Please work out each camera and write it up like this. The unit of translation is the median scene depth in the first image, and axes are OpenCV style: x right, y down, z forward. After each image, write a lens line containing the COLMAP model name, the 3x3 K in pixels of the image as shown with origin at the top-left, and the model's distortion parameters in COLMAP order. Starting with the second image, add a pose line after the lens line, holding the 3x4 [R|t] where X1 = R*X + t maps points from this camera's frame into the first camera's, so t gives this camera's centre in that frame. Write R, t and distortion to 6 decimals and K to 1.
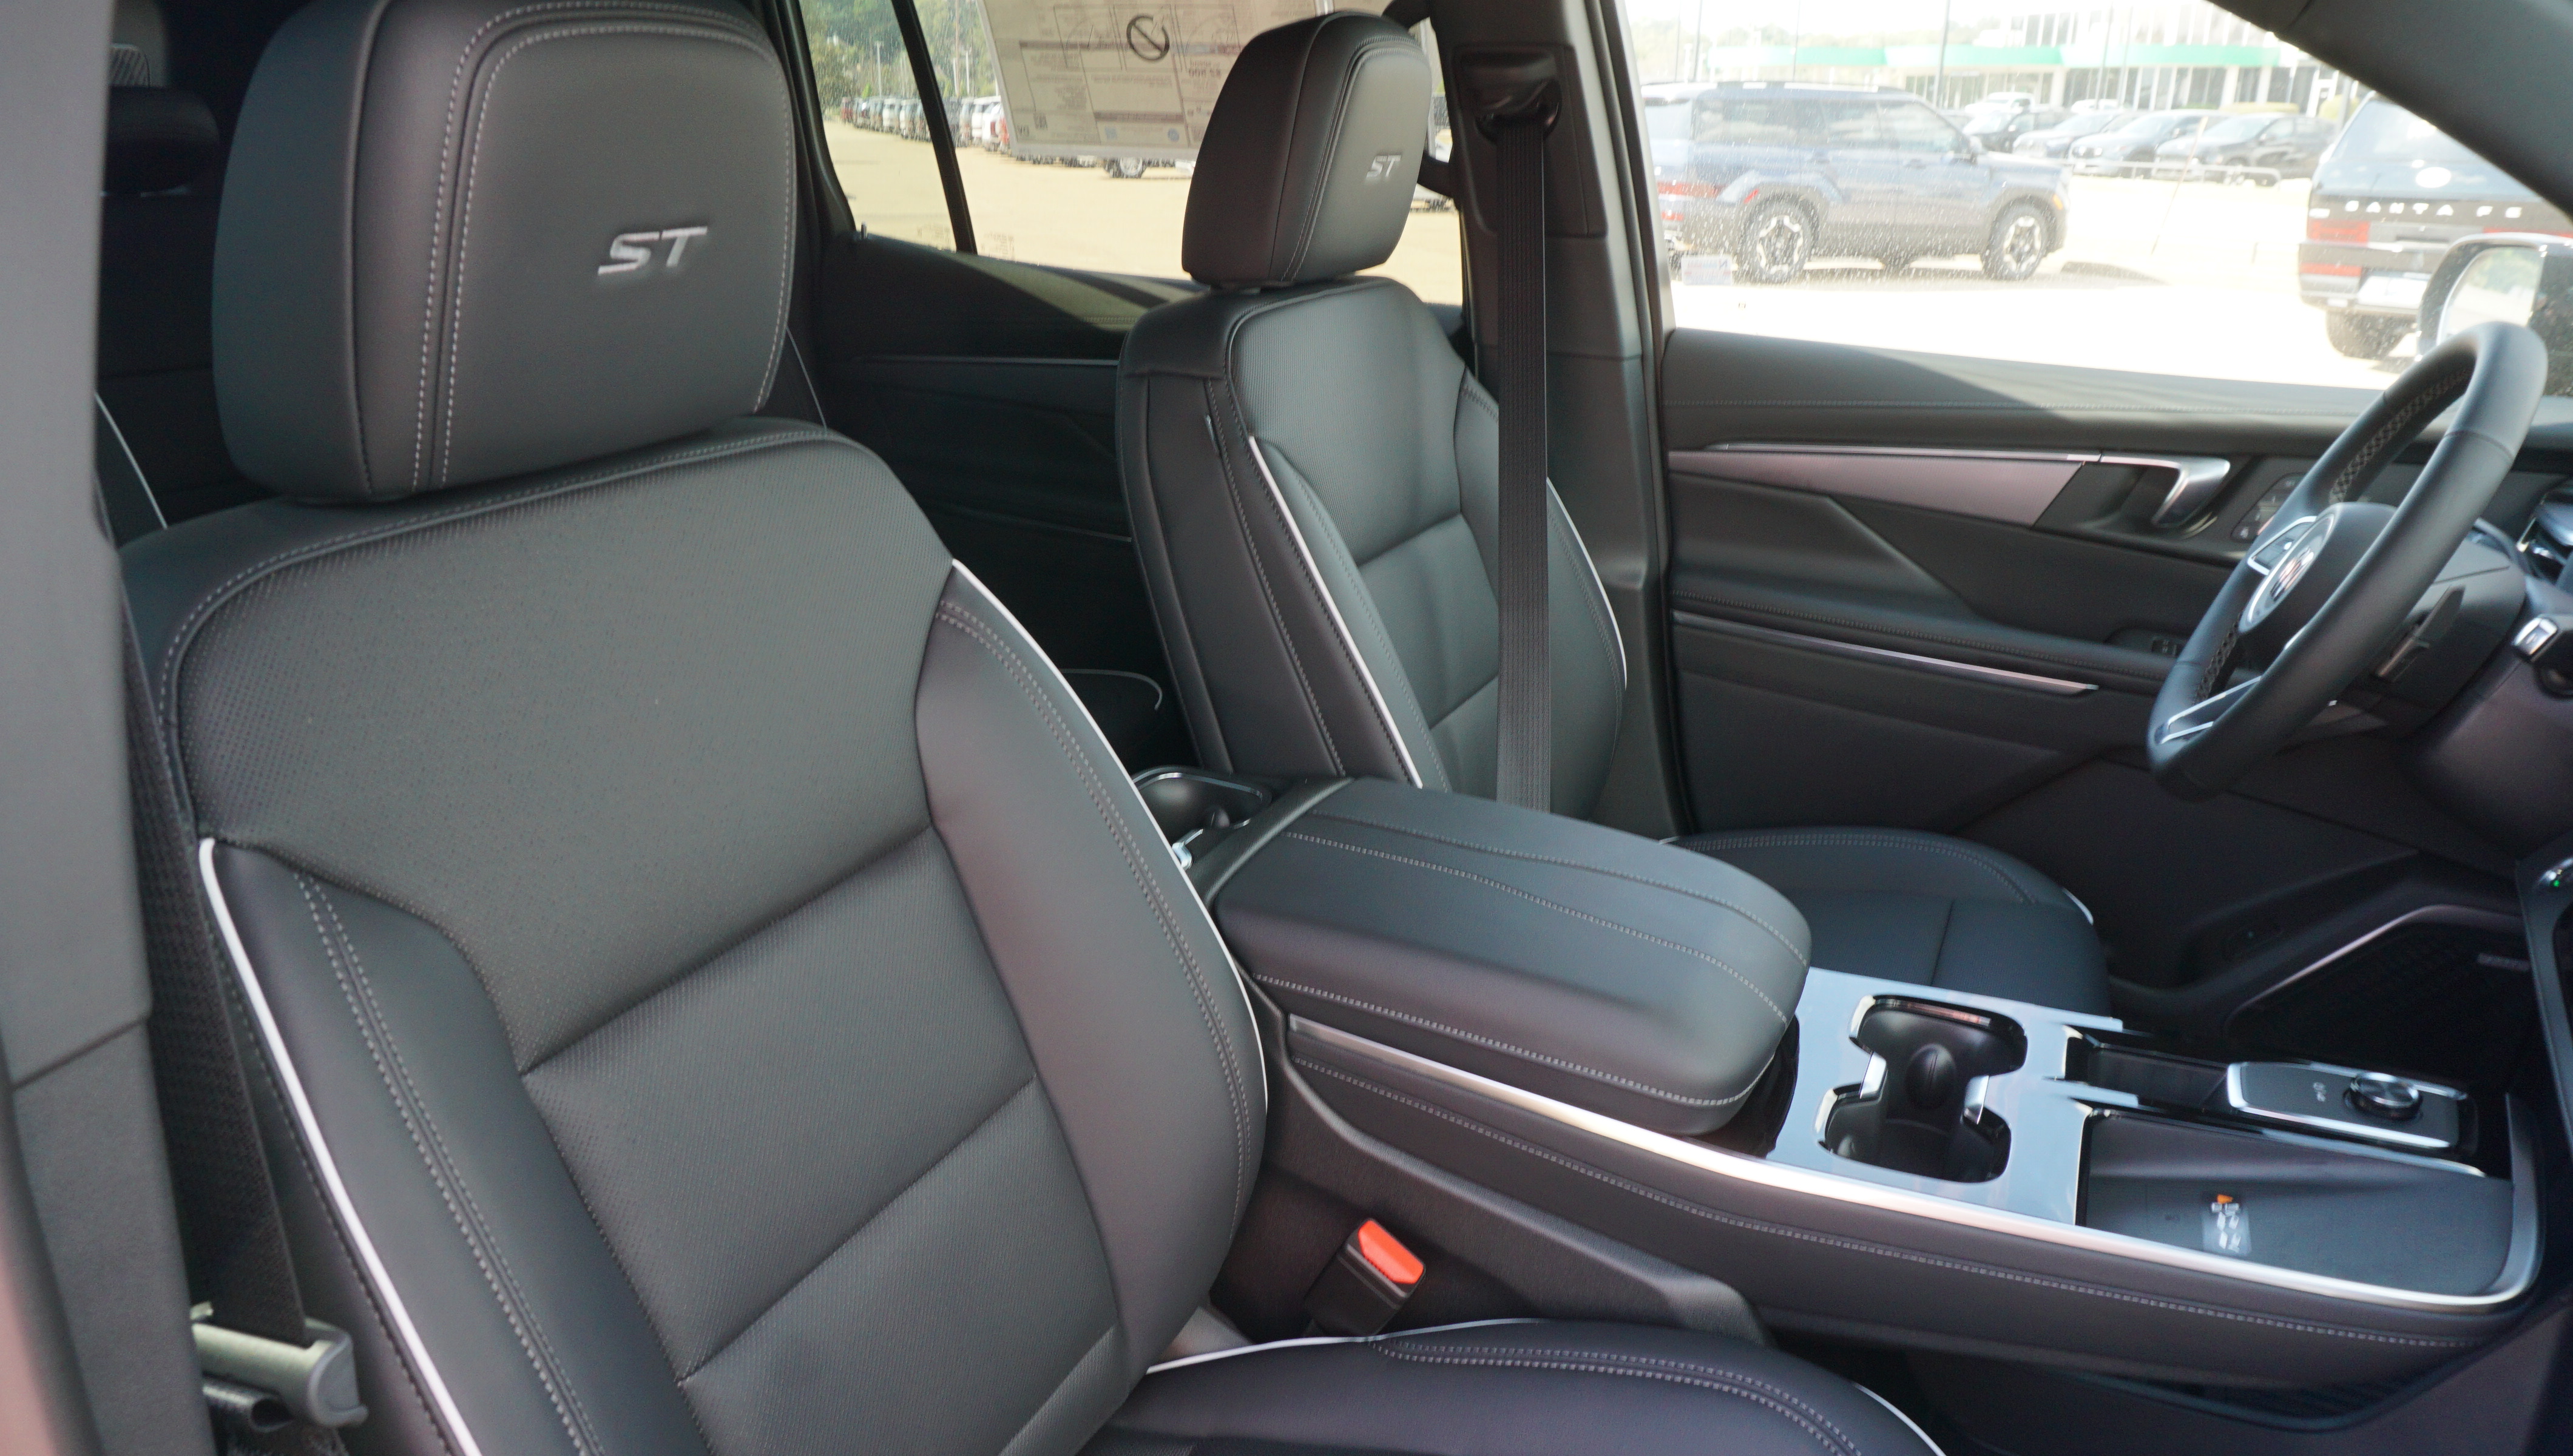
lens RADIAL K [[1731.1, 0, 1292.5], [0, 1731.1, 735.2], [0, 0, 1]] dist [-0.048213, 0.039314]
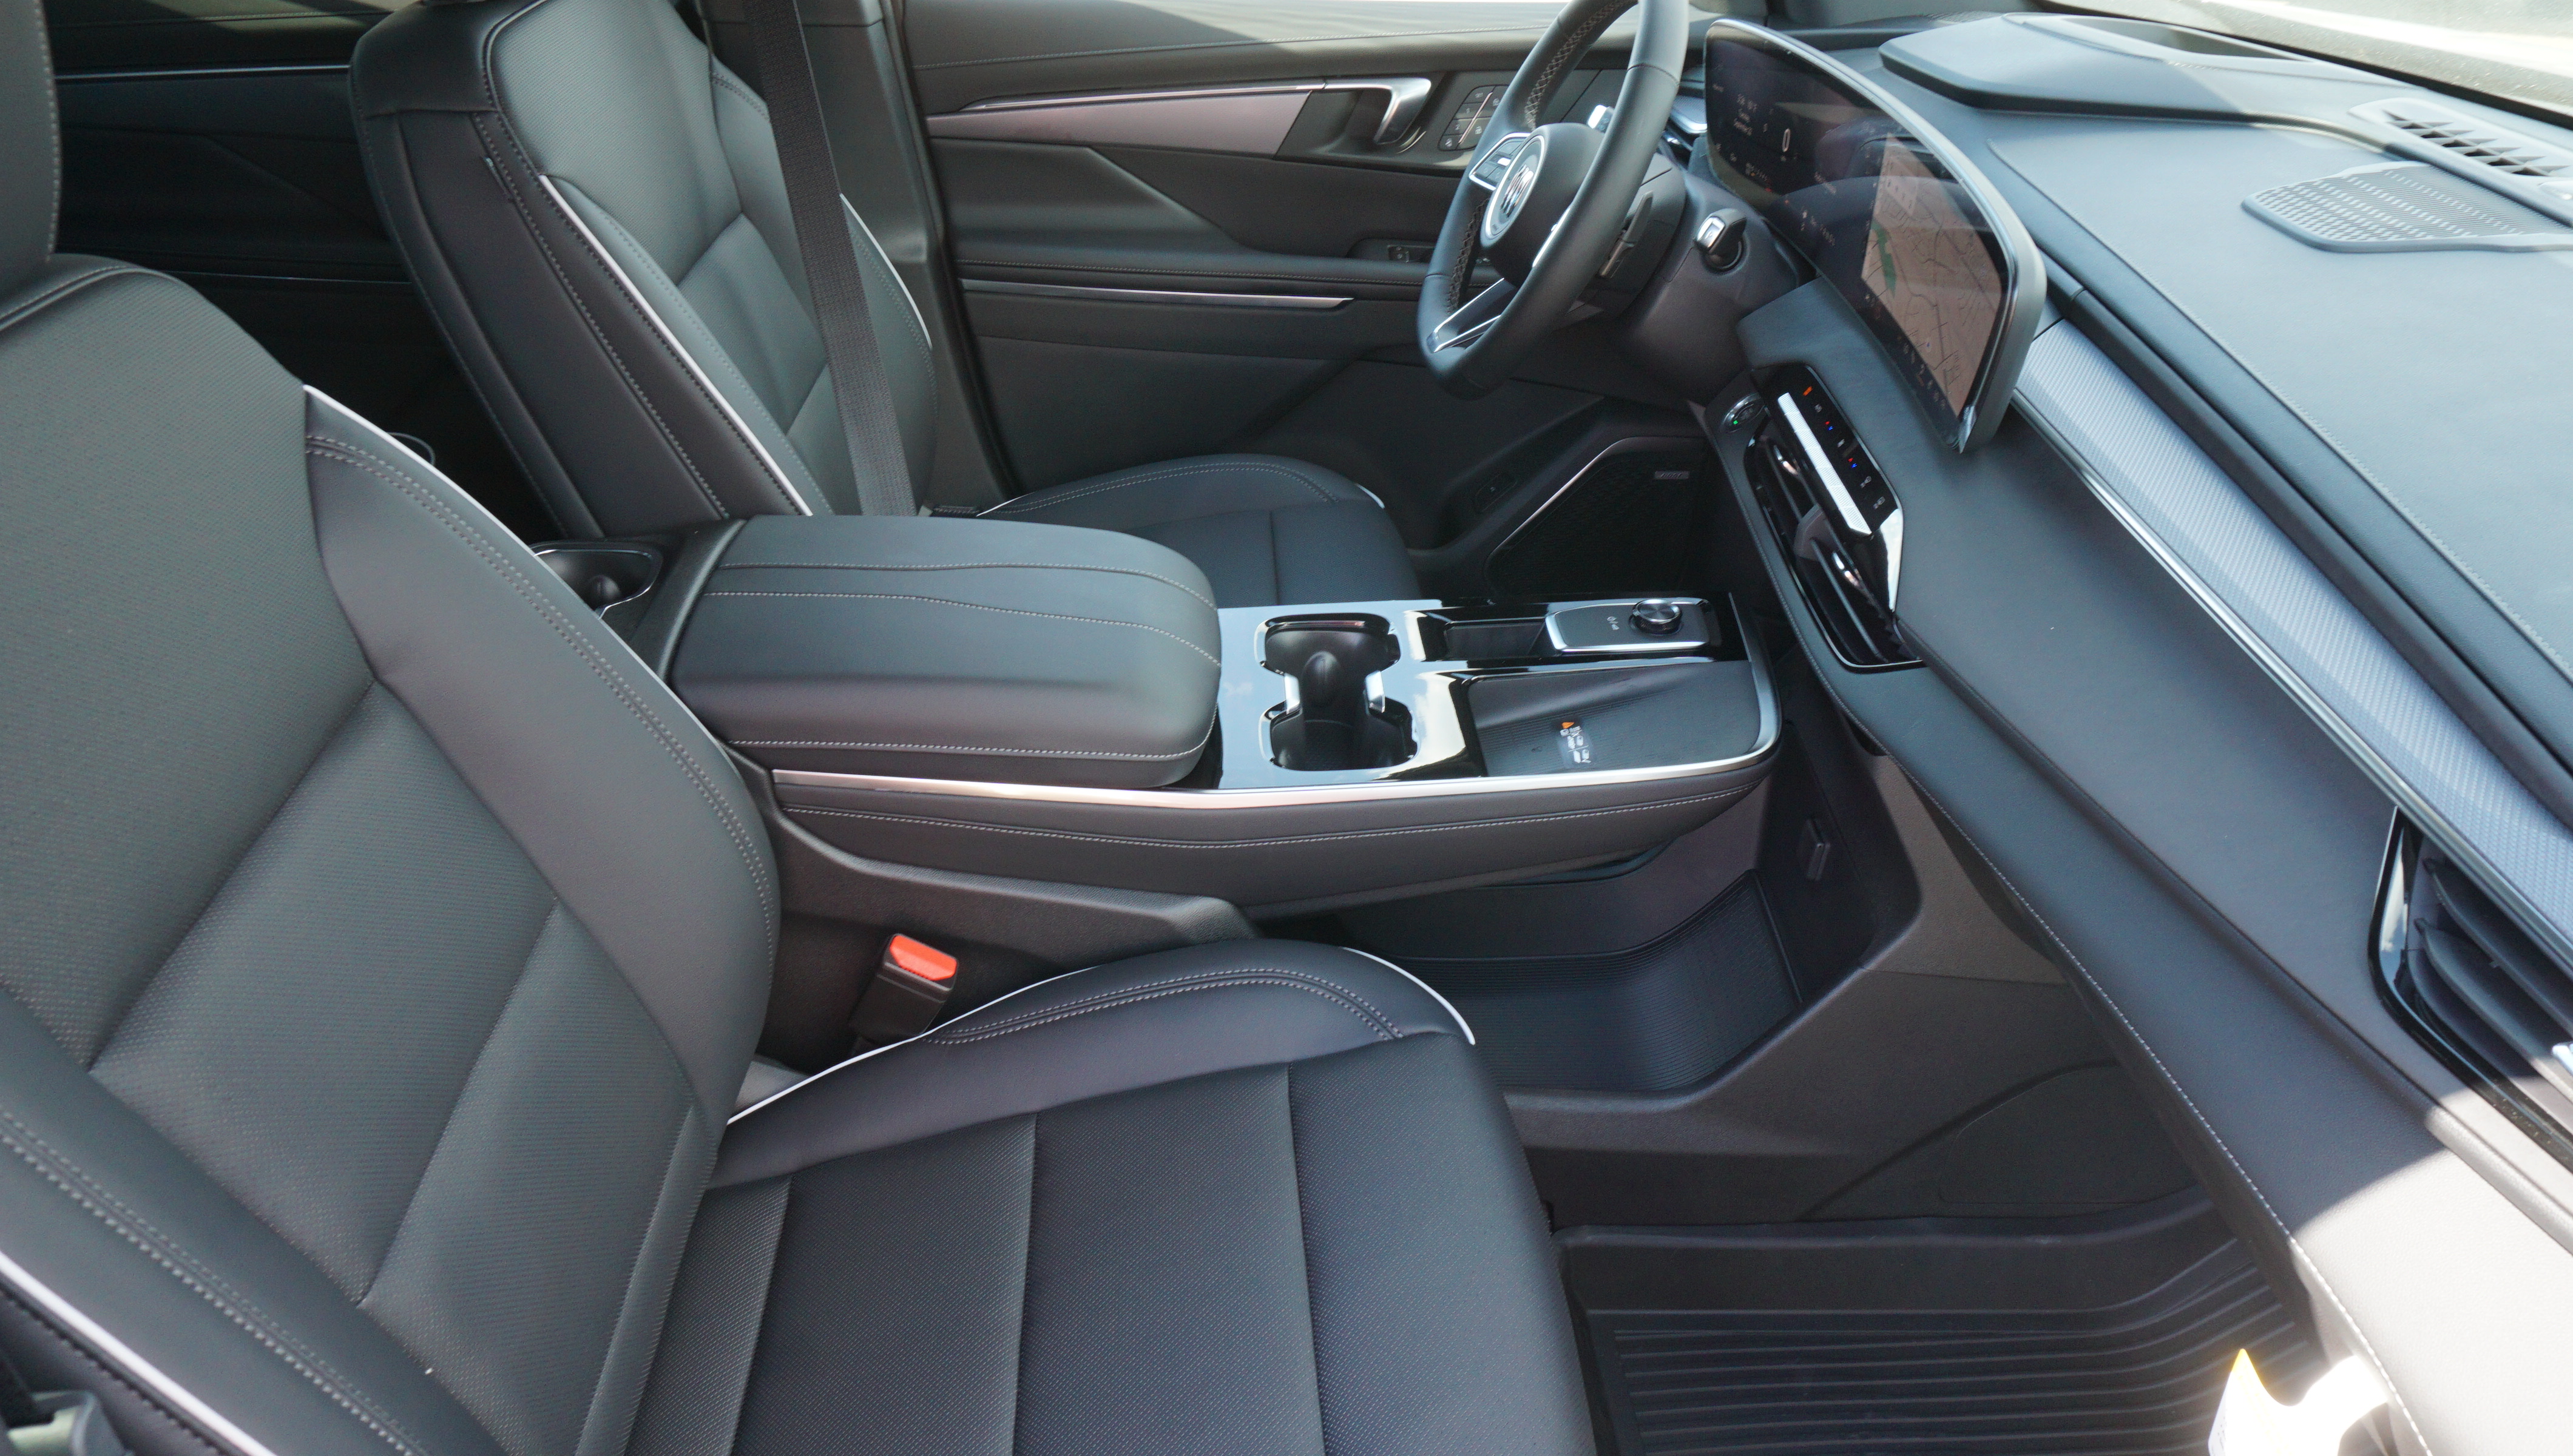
lens RADIAL K [[1731.1, 0, 1292.5], [0, 1731.1, 735.2], [0, 0, 1]] dist [-0.048213, 0.039314]
pose [[0.880670, -0.248327, 0.403428, -0.123933], [0.154563, 0.955616, 0.250816, -0.059611], [-0.447806, -0.158531, 0.879964, -0.028546]]
